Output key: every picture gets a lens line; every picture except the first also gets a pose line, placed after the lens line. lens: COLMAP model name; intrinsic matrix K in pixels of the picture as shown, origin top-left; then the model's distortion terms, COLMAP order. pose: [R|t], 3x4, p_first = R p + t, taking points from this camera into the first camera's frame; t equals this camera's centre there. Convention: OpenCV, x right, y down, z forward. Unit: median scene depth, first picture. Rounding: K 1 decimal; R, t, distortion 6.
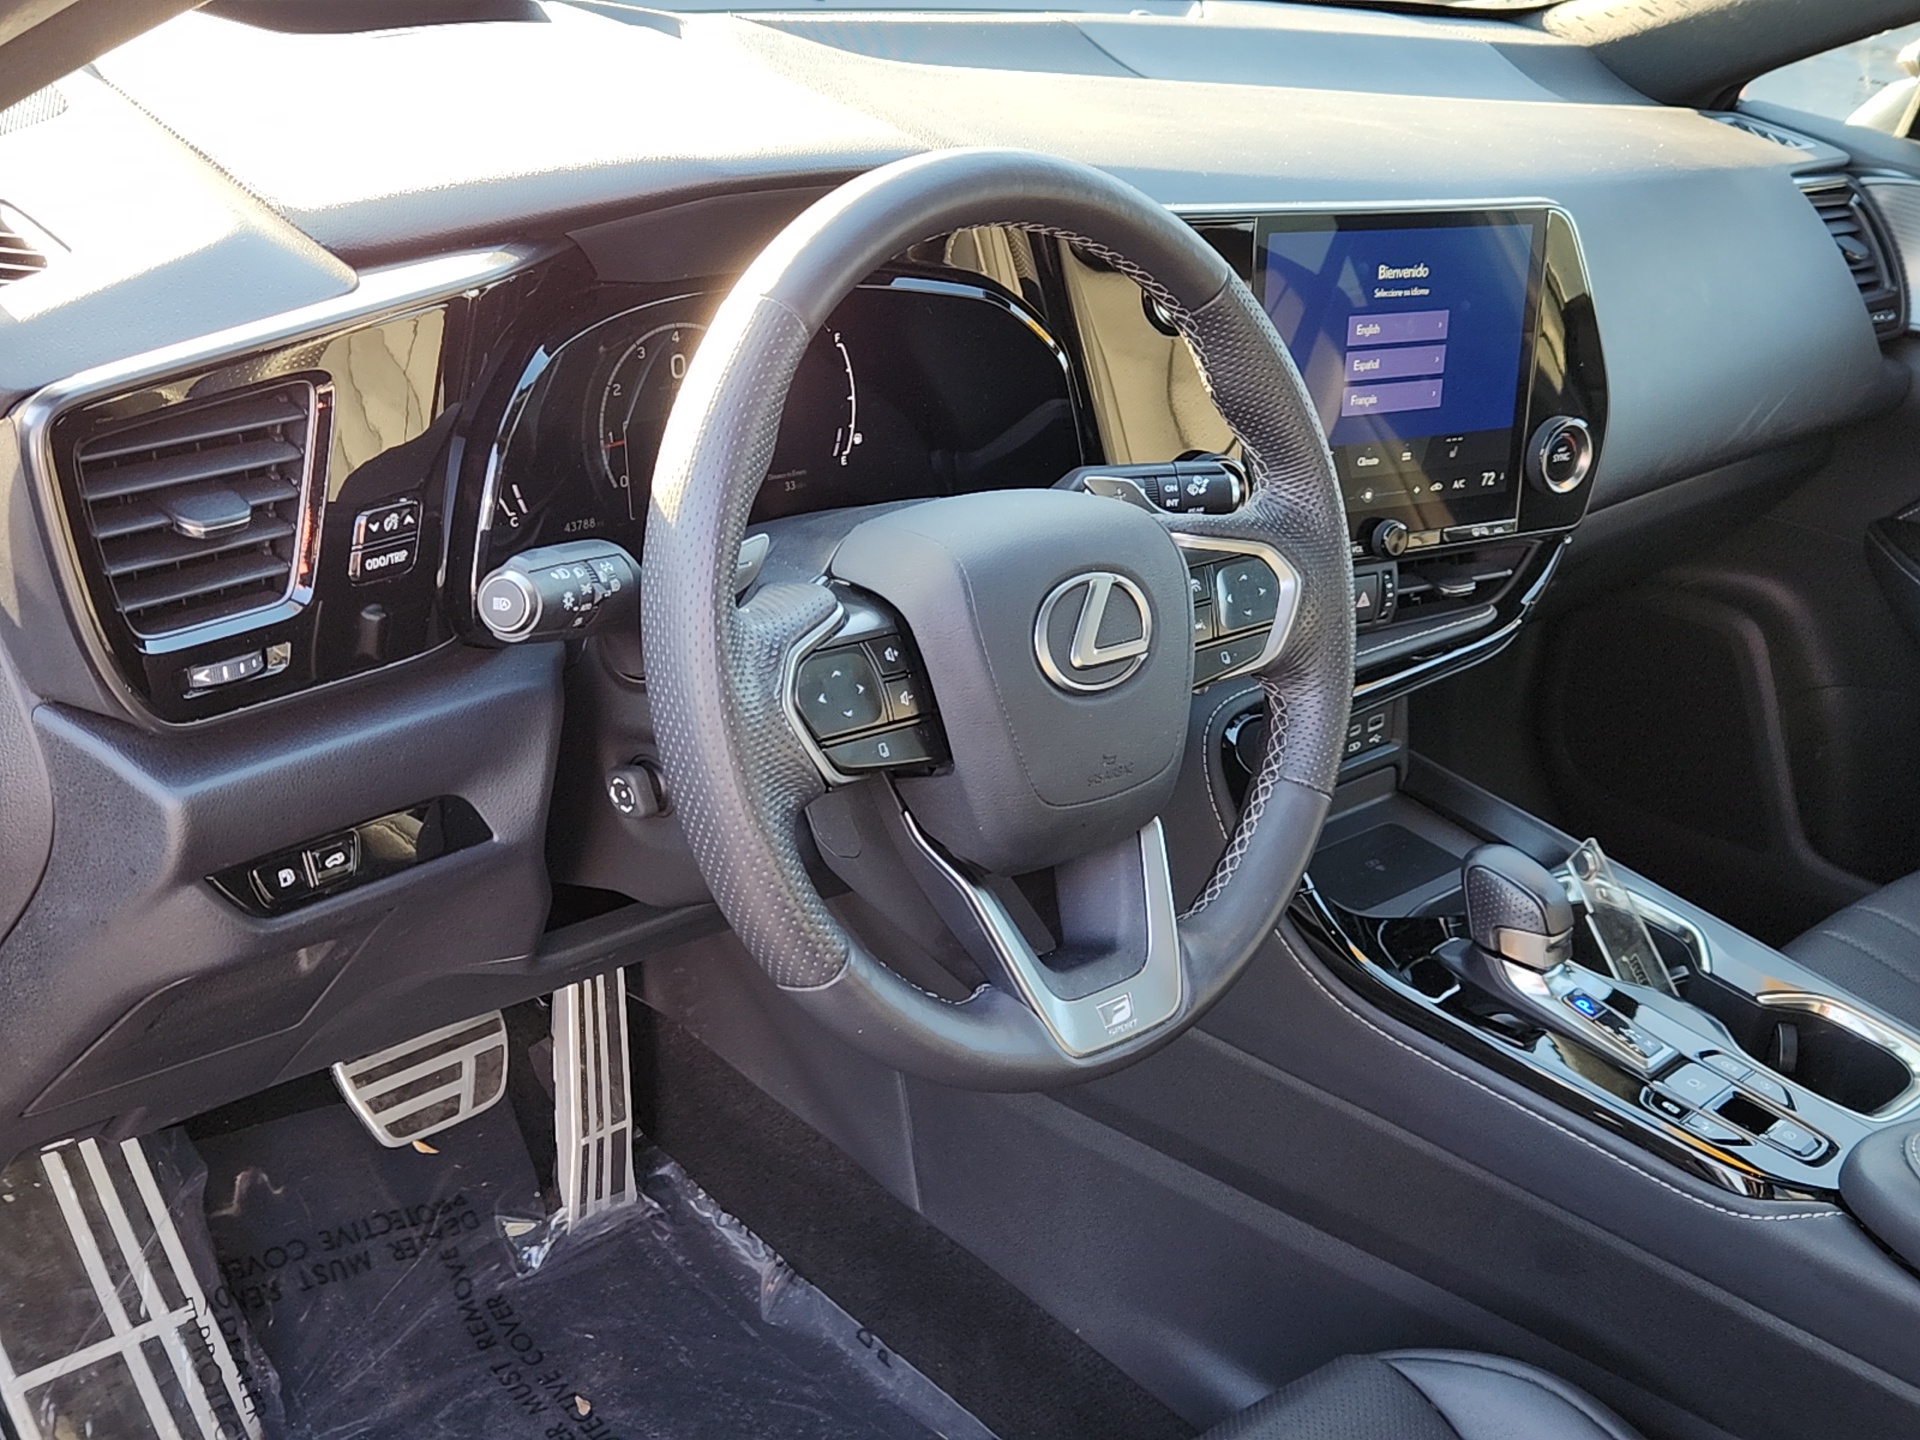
lens RADIAL K [[2184.4, 0, 960.0], [0, 2184.4, 720.0], [0, 0, 1]] dist [0.103833, -0.209121]
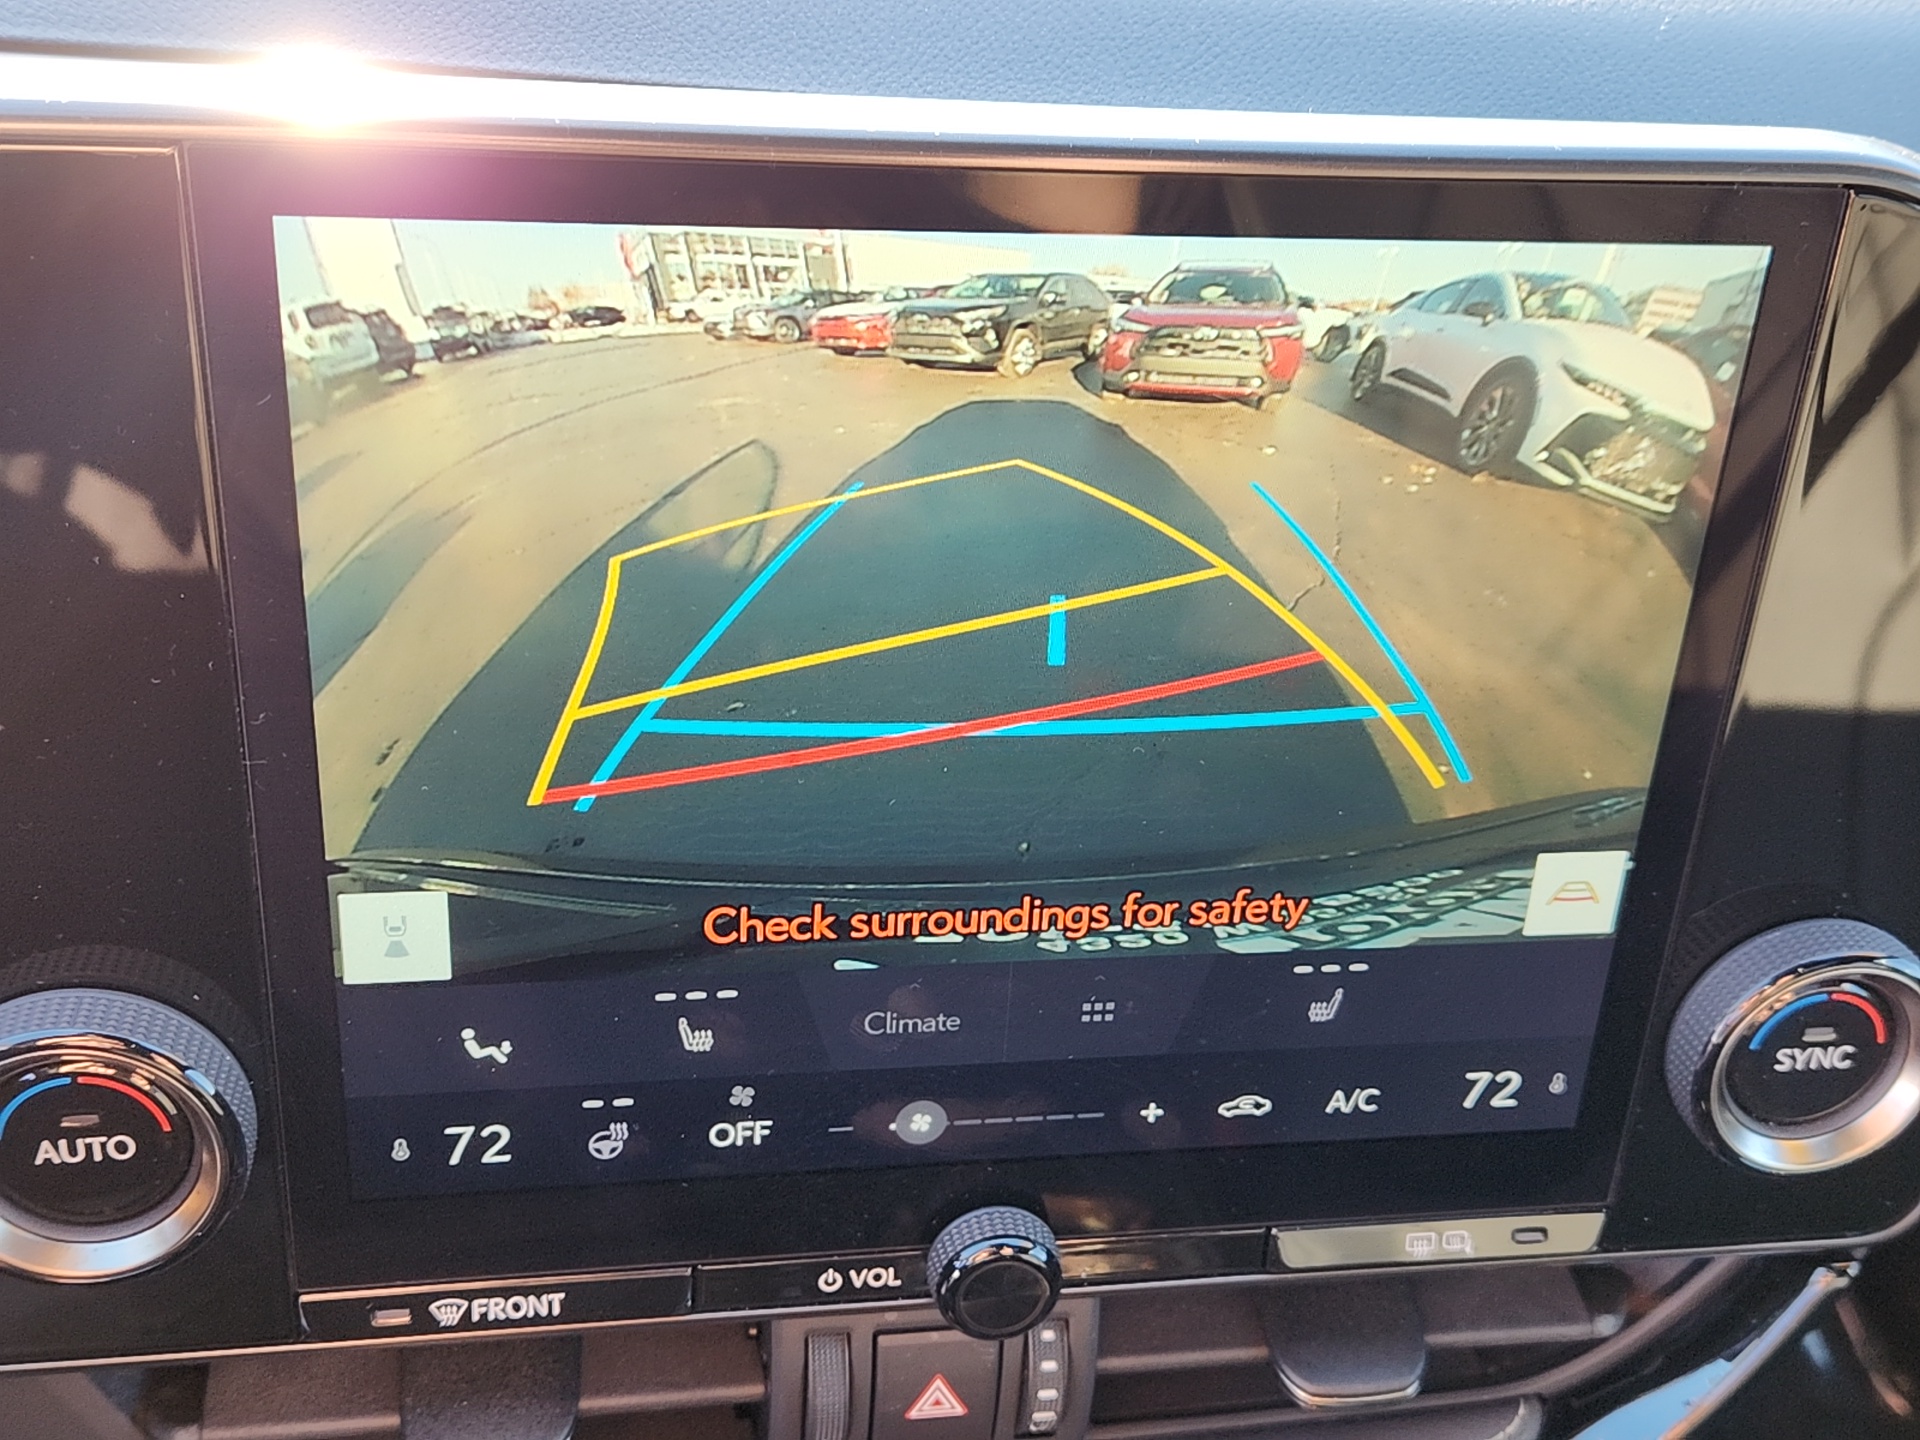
lens RADIAL K [[2194.6, 0, 1025.2], [0, 2194.6, 725.7], [0, 0, 1]] dist [0.107911, -0.240930]
pose [[0.905050, 0.221583, -0.363024, 0.294408], [-0.164156, 0.969413, 0.182458, -0.209673], [0.392350, -0.105541, 0.913741, 0.752496]]
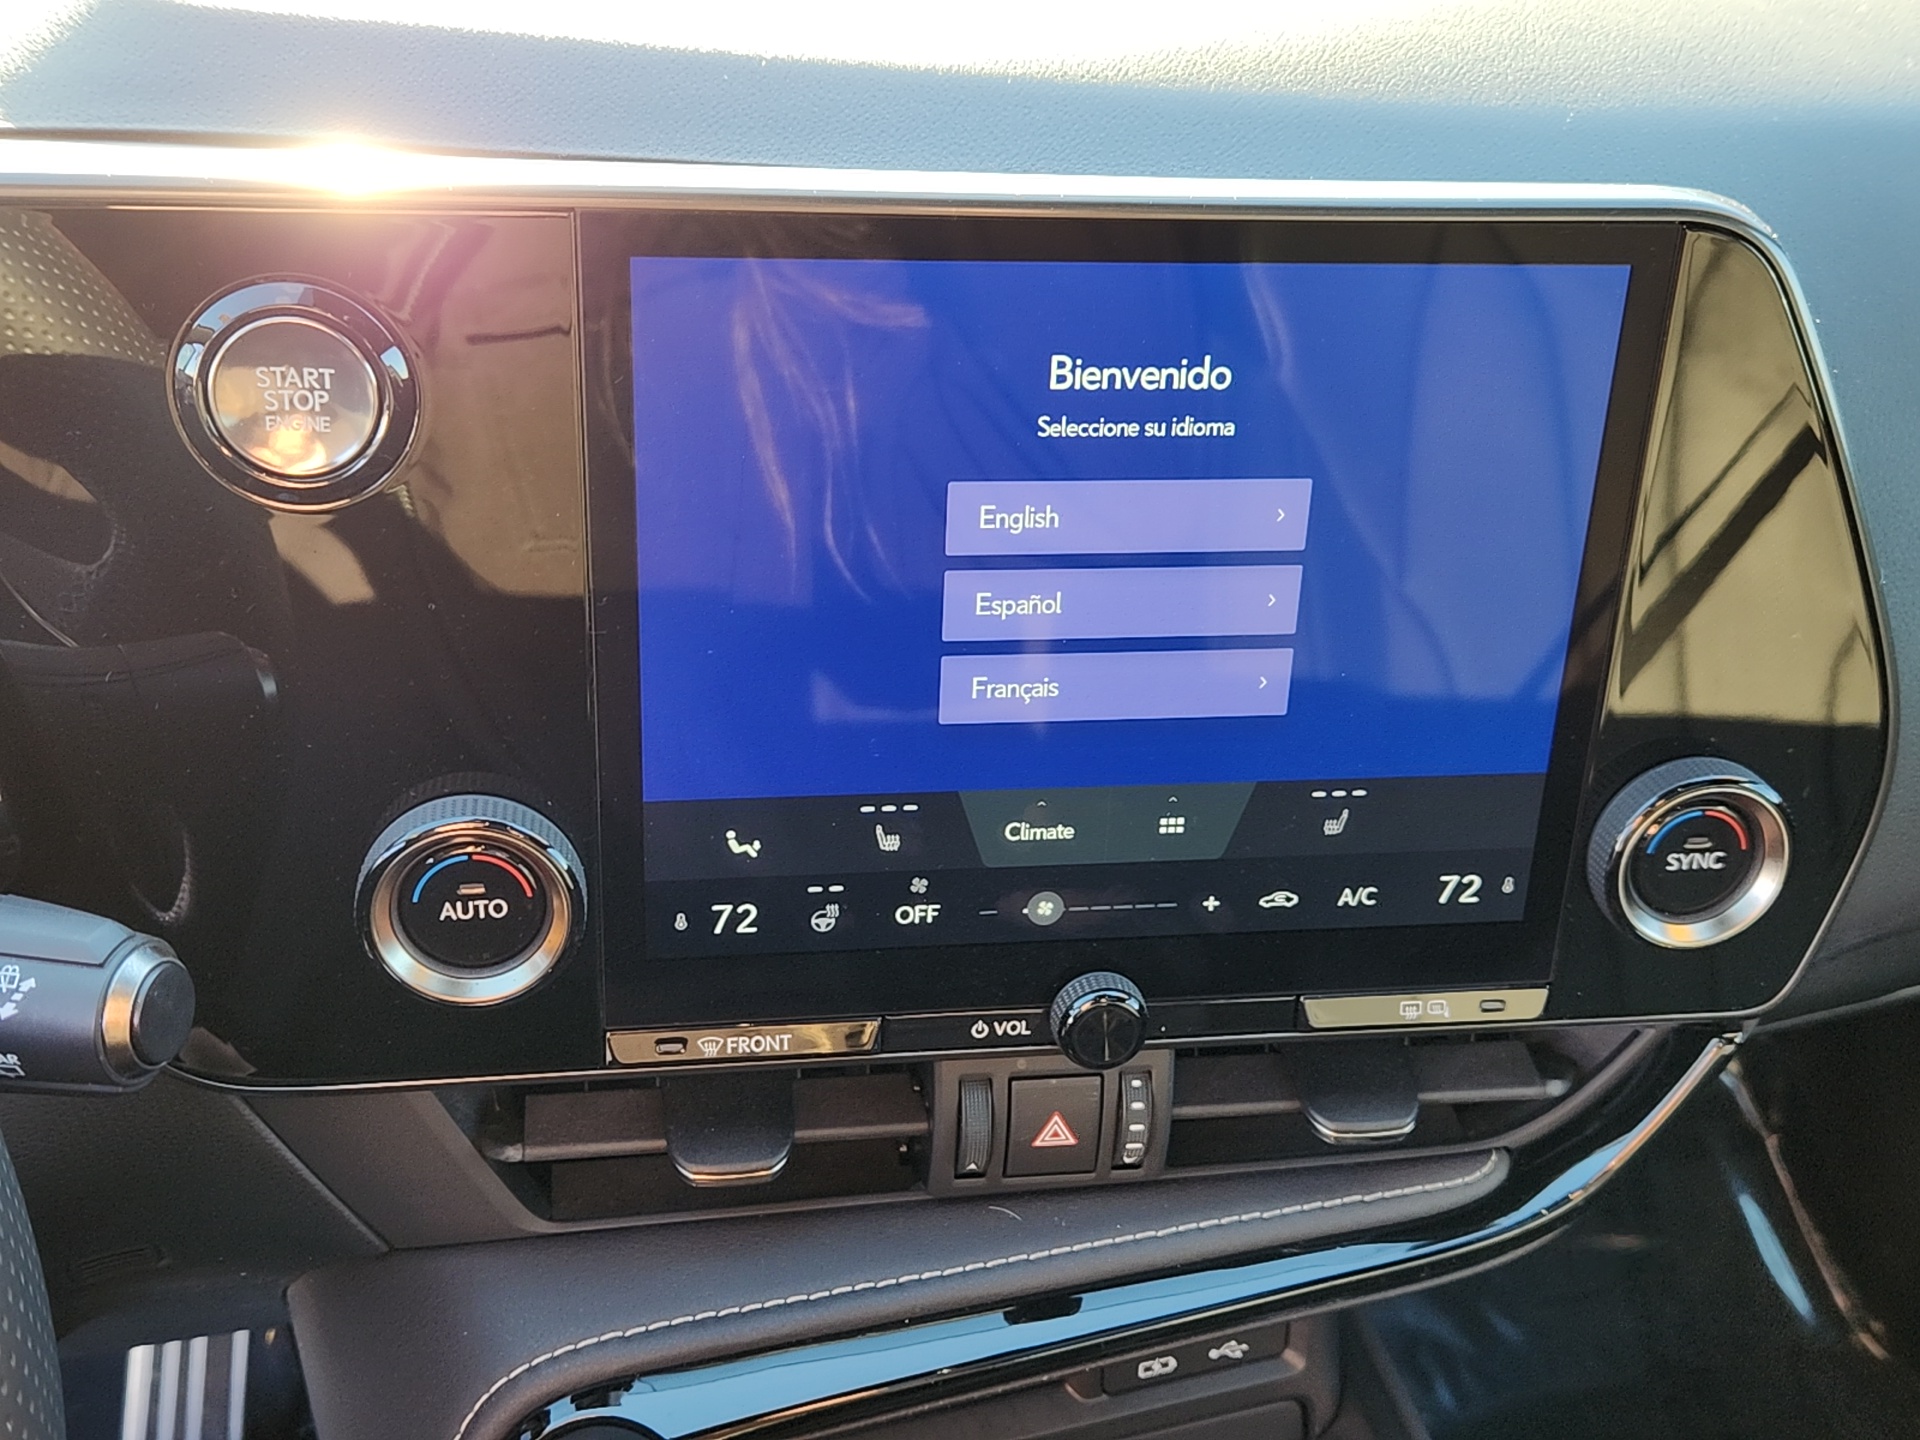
lens RADIAL K [[2194.6, 0, 1025.2], [0, 2194.6, 725.7], [0, 0, 1]] dist [0.107911, -0.240930]
pose [[0.903952, 0.190358, -0.382930, 0.332587], [-0.147232, 0.979252, 0.139239, -0.191865], [0.401490, -0.069485, 0.913224, 0.640038]]
